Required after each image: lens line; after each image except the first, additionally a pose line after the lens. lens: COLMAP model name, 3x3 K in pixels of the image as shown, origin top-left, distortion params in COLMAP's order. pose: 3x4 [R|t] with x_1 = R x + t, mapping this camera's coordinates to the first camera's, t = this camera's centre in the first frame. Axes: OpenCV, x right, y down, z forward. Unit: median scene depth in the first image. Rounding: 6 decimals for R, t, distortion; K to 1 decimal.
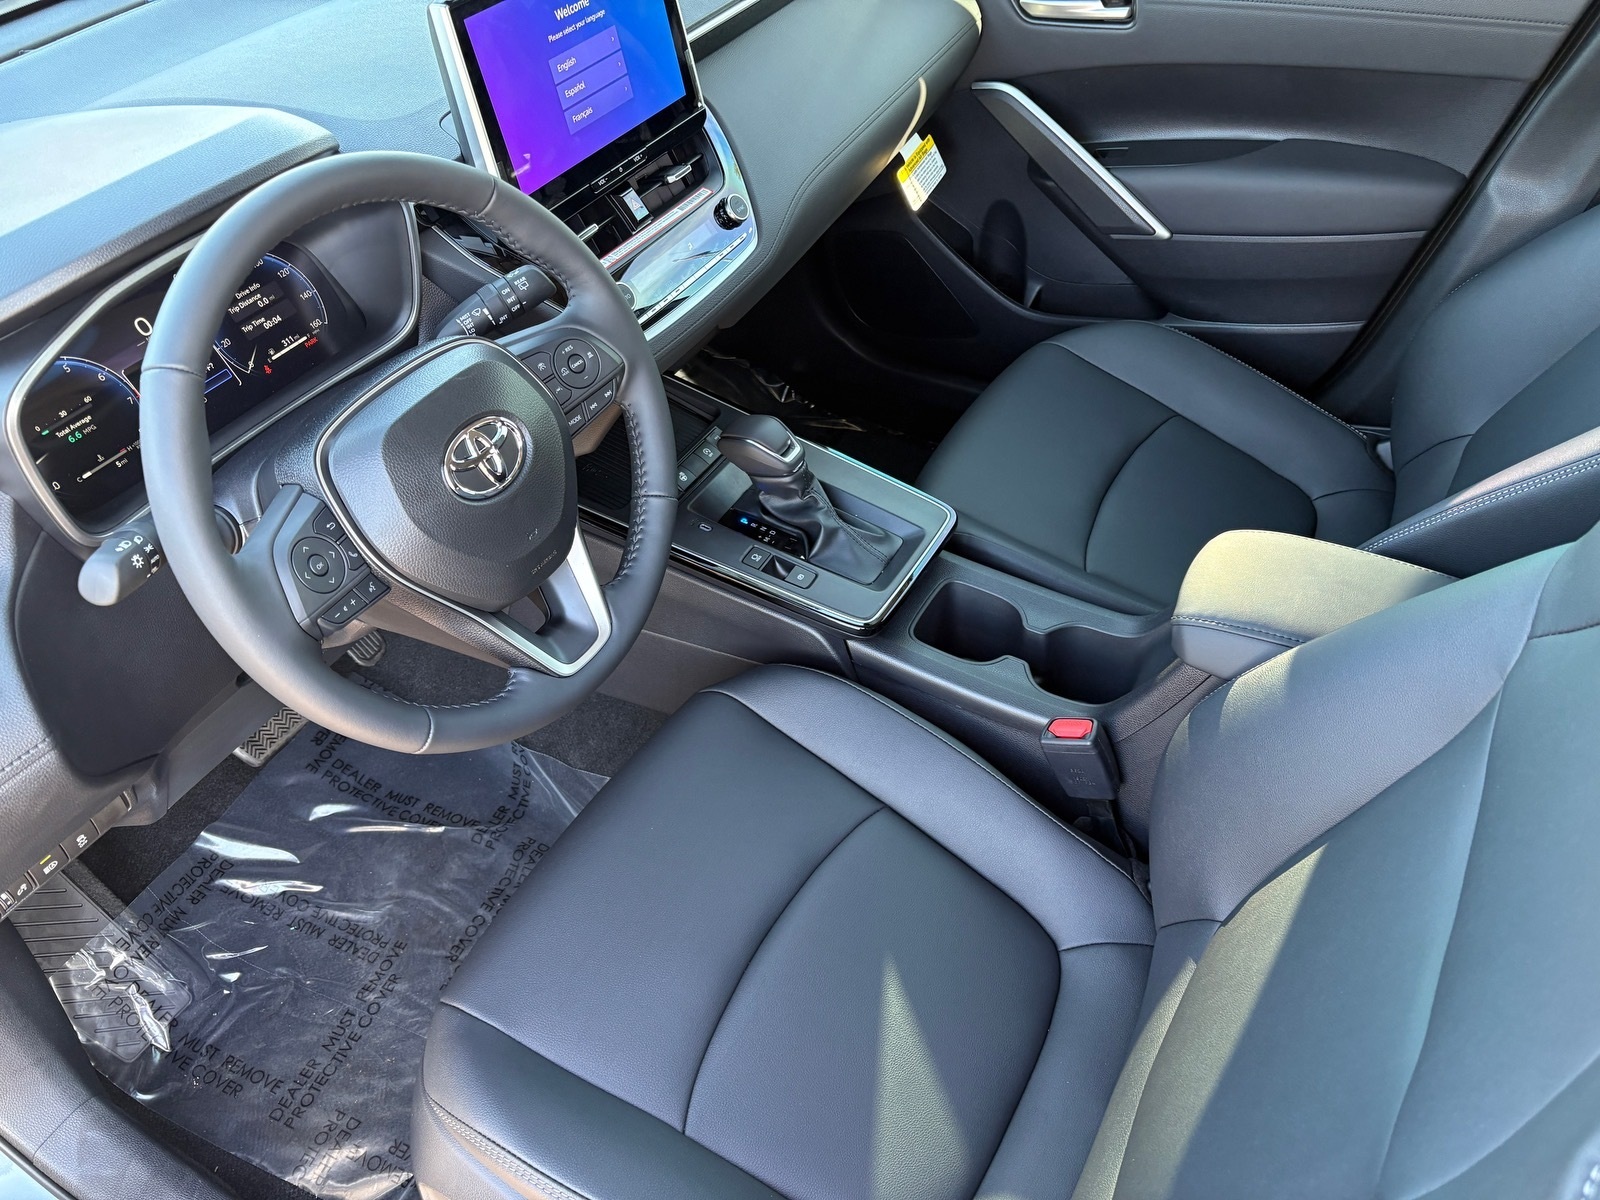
lens RADIAL K [[1223.5, 0, 794.9], [0, 1223.5, 607.8], [0, 0, 1]] dist [0.040046, -0.033670]
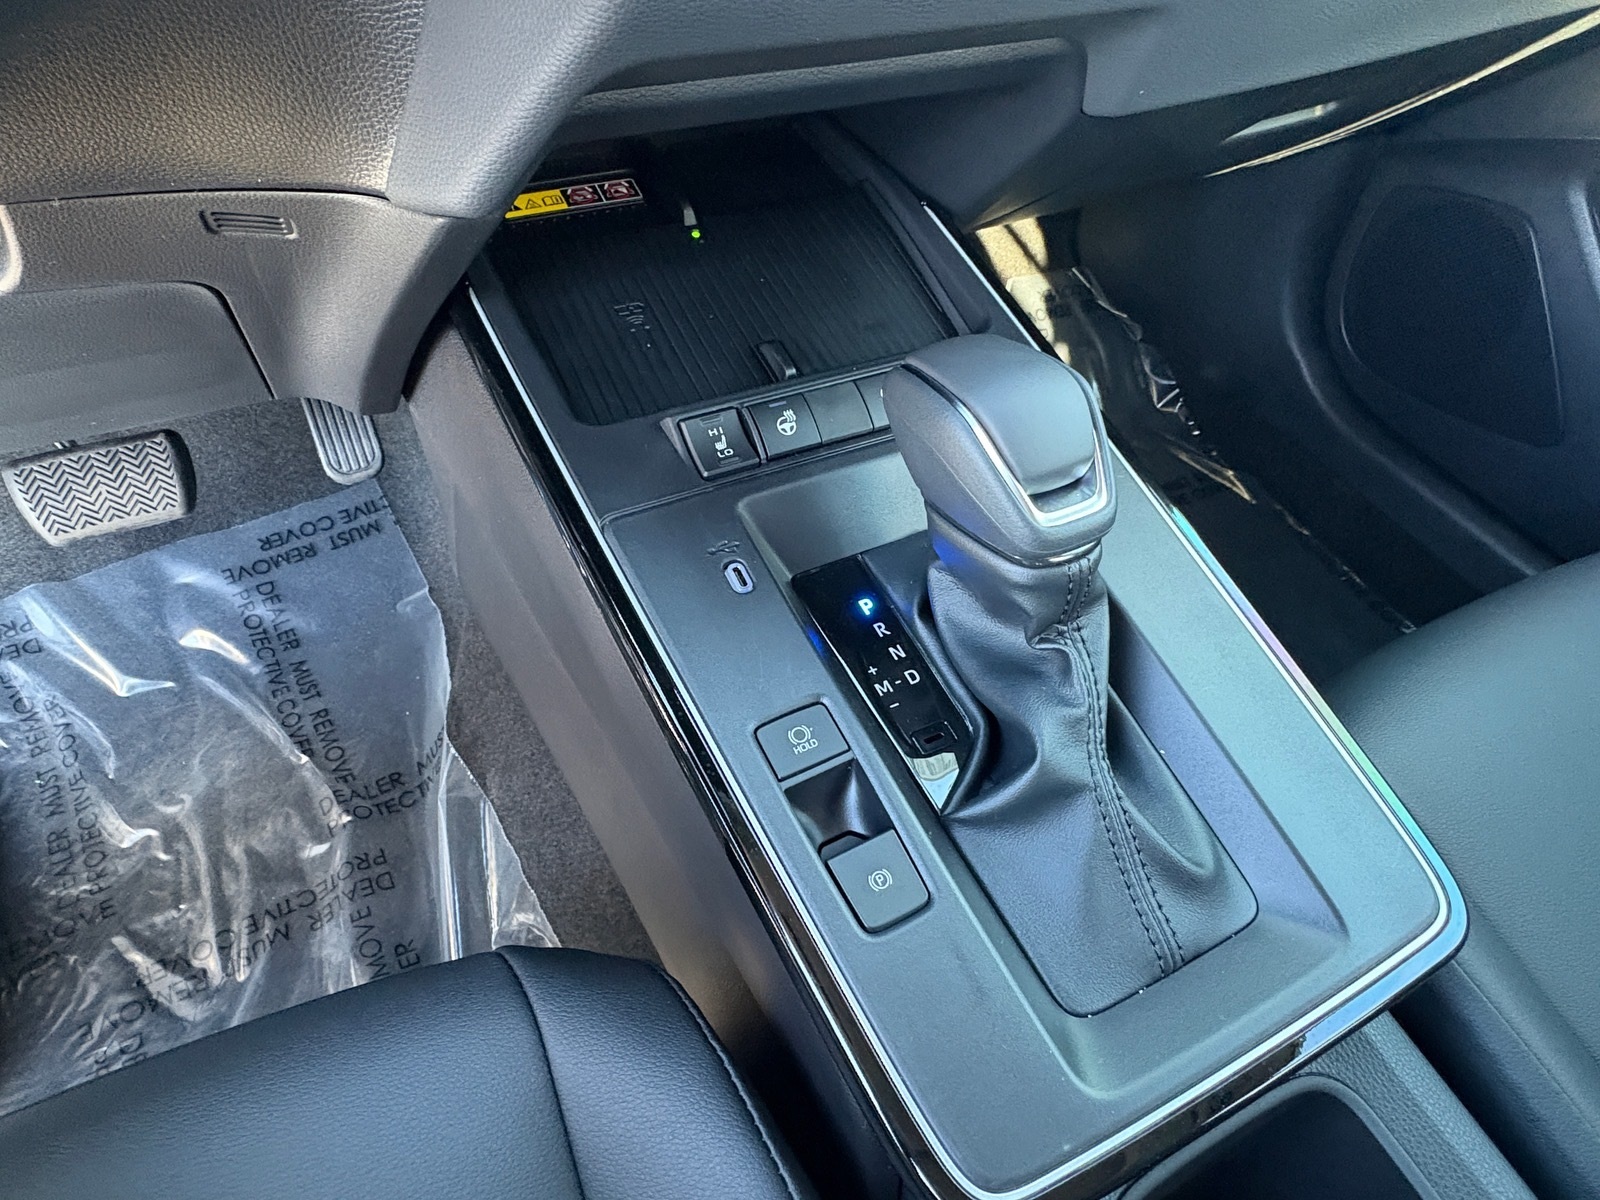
lens RADIAL K [[837.0, 0, 800.9], [0, 837.0, 589.4], [0, 0, 1]] dist [0.027868, 0.000181]
pose [[0.823305, 0.494668, -0.278339, 0.011680], [-0.461091, 0.868851, 0.180259, -0.124198], [0.331004, -0.020069, 0.943416, 0.833779]]
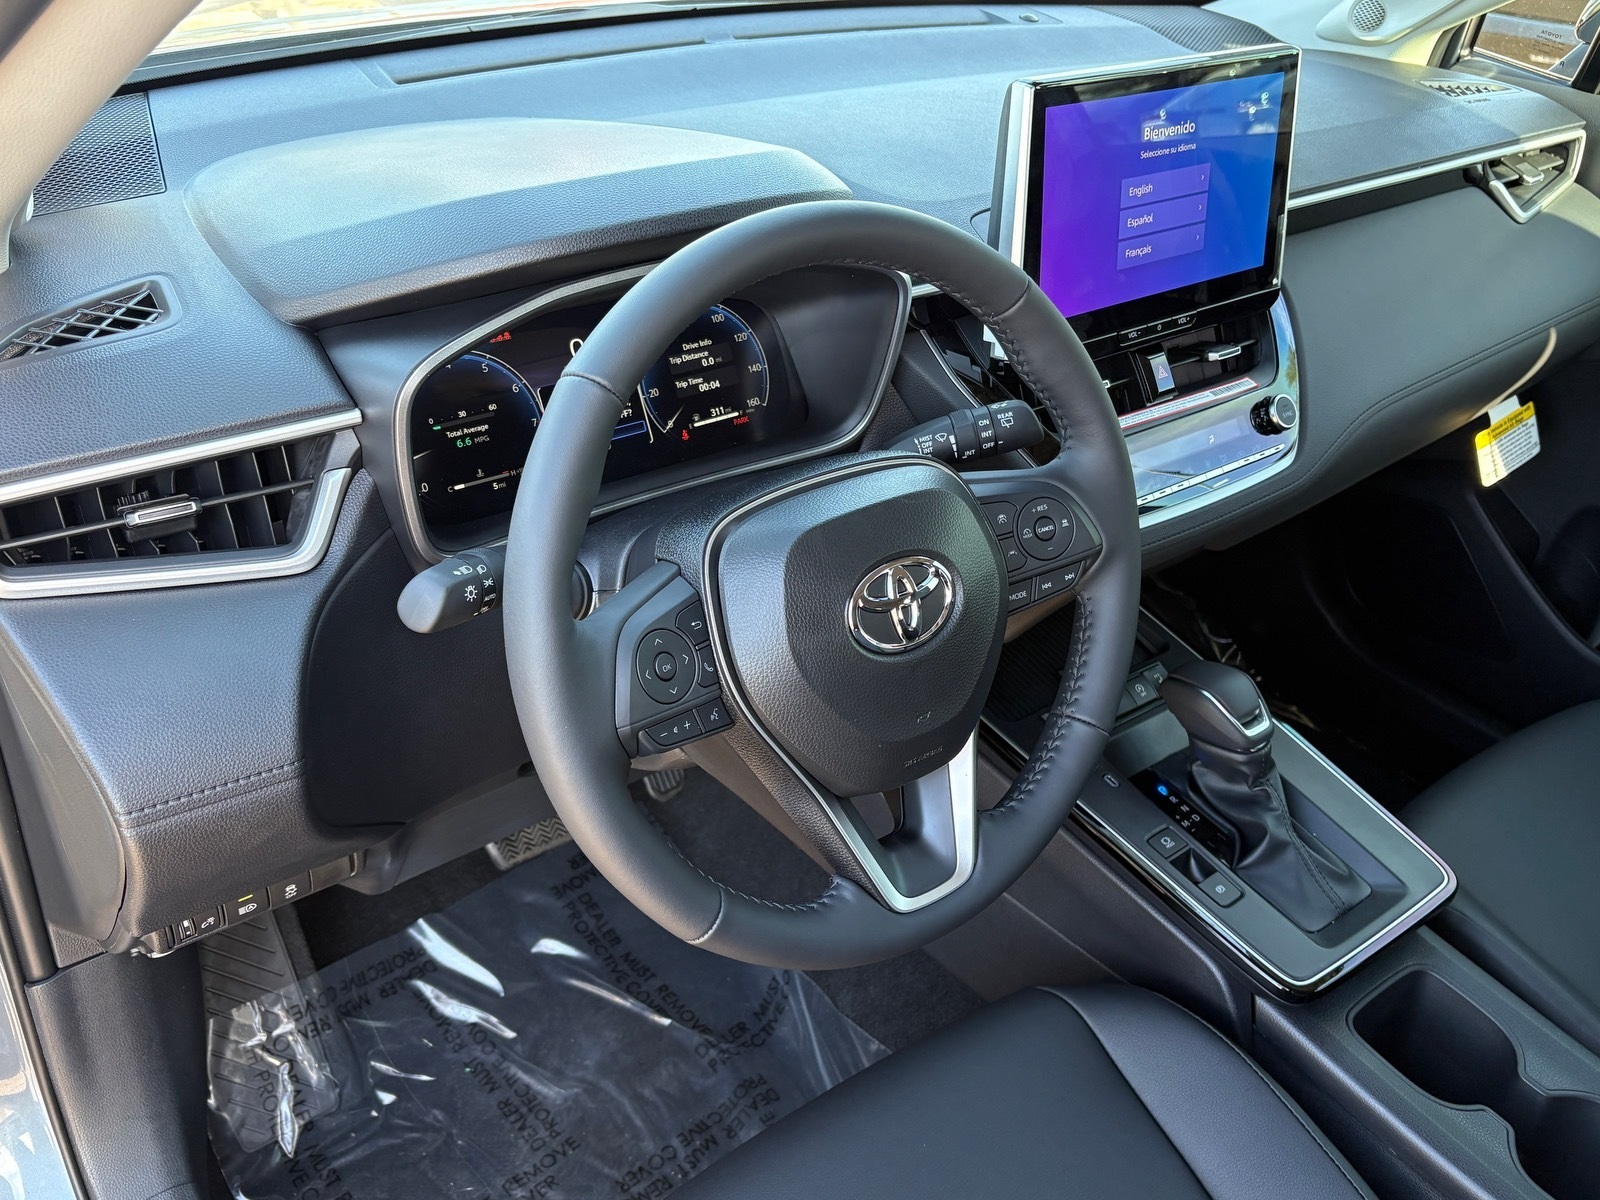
lens RADIAL K [[1356.7, 0, 782.4], [0, 1356.7, 627.5], [0, 0, 1]] dist [0.040078, -0.023051]
pose [[0.911969, 0.305309, -0.274044, -0.061928], [-0.343589, 0.933398, -0.103516, 0.003735], [0.224188, 0.188561, 0.956130, 0.129040]]
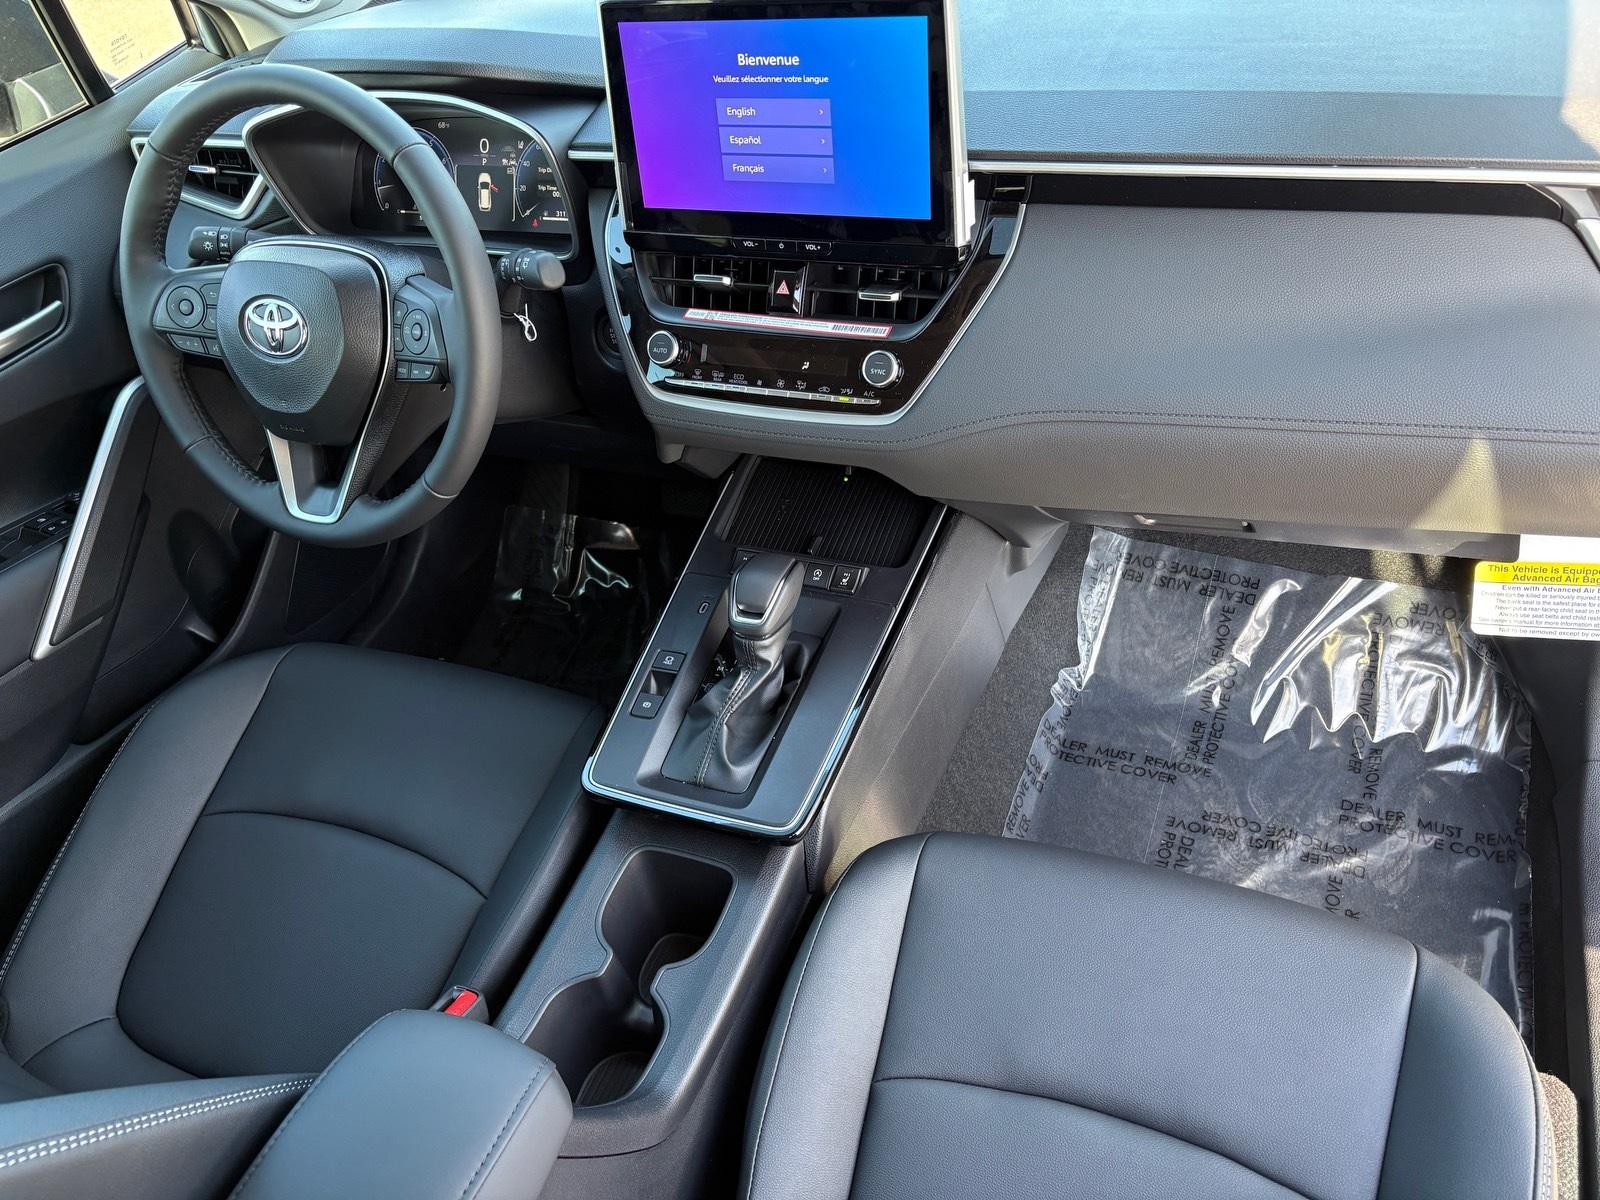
lens RADIAL K [[1223.5, 0, 807.7], [0, 1223.5, 604.3], [0, 0, 1]] dist [0.040046, -0.033670]
pose [[0.121827, 0.684395, -0.718862, 0.662902], [-0.561995, 0.644539, 0.518393, -0.654760], [0.818120, 0.340843, 0.463148, 0.697155]]
